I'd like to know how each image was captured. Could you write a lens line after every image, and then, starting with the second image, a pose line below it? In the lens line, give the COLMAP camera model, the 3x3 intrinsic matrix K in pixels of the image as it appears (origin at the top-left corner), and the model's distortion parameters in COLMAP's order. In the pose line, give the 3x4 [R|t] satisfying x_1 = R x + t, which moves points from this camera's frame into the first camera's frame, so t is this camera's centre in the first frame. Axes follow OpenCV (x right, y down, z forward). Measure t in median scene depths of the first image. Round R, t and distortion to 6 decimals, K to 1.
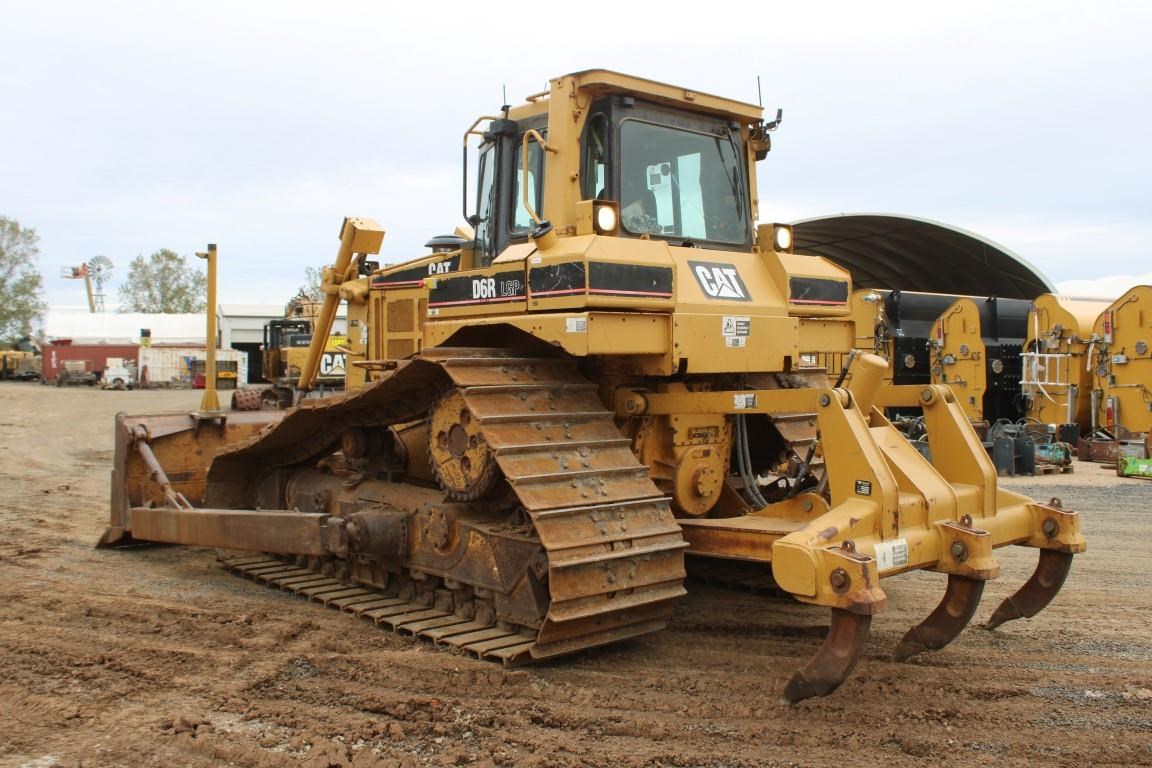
lens RADIAL K [[1118.8, 0, 579.2], [0, 1118.8, 352.2], [0, 0, 1]] dist [-0.110227, -0.093056]
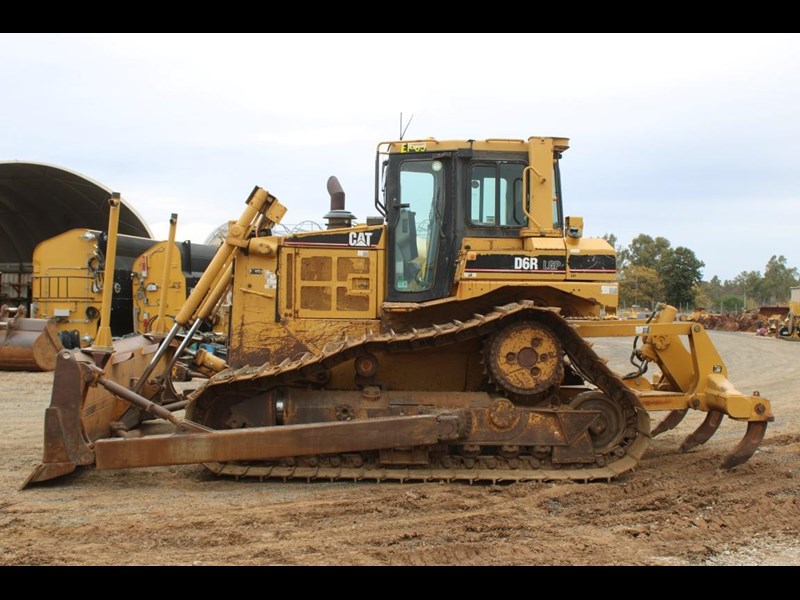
lens RADIAL K [[908.1, 0, 400.0], [0, 908.1, 300.0], [0, 0, 1]] dist [-0.080952, 0.014592]
pose [[0.618576, 0.001598, 0.785723, -1.169334], [-0.027012, 0.999450, 0.019234, -0.023122], [-0.785261, -0.033121, 0.618279, 0.312767]]
